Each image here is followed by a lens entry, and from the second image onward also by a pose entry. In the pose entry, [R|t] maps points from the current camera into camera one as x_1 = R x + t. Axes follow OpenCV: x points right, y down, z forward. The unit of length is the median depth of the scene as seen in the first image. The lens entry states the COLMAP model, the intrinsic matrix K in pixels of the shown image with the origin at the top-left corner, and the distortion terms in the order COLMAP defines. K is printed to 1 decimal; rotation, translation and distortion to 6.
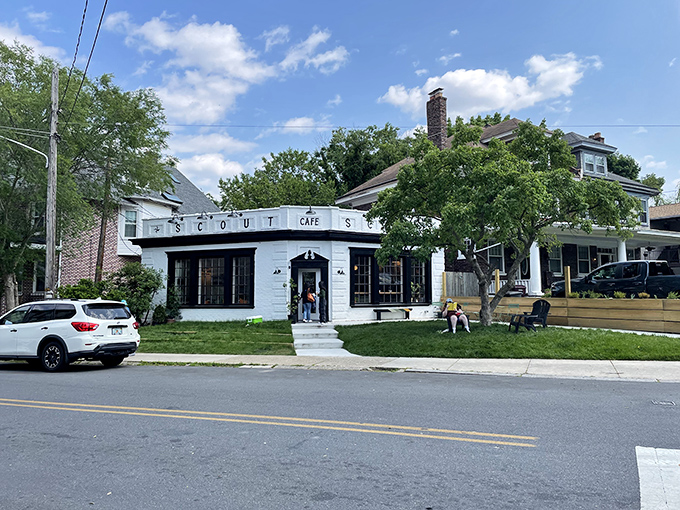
lens RADIAL K [[529.5, 0, 341.9], [0, 529.5, 253.8], [0, 0, 1]] dist [-0.008635, -0.001672]
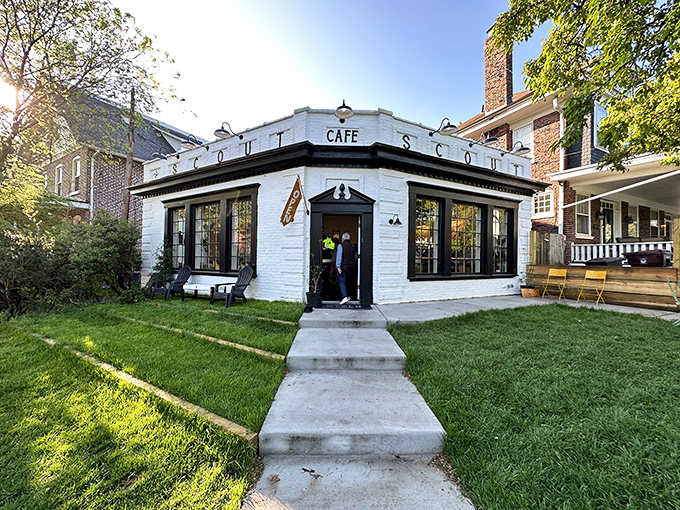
lens RADIAL K [[529.5, 0, 340.0], [0, 529.5, 253.6], [0, 0, 1]] dist [-0.008635, -0.001672]
pose [[0.997125, 0.018449, -0.073497, -0.018175], [-0.013492, 0.997636, 0.067376, 0.030967], [0.074566, -0.066191, 0.995017, 0.401054]]
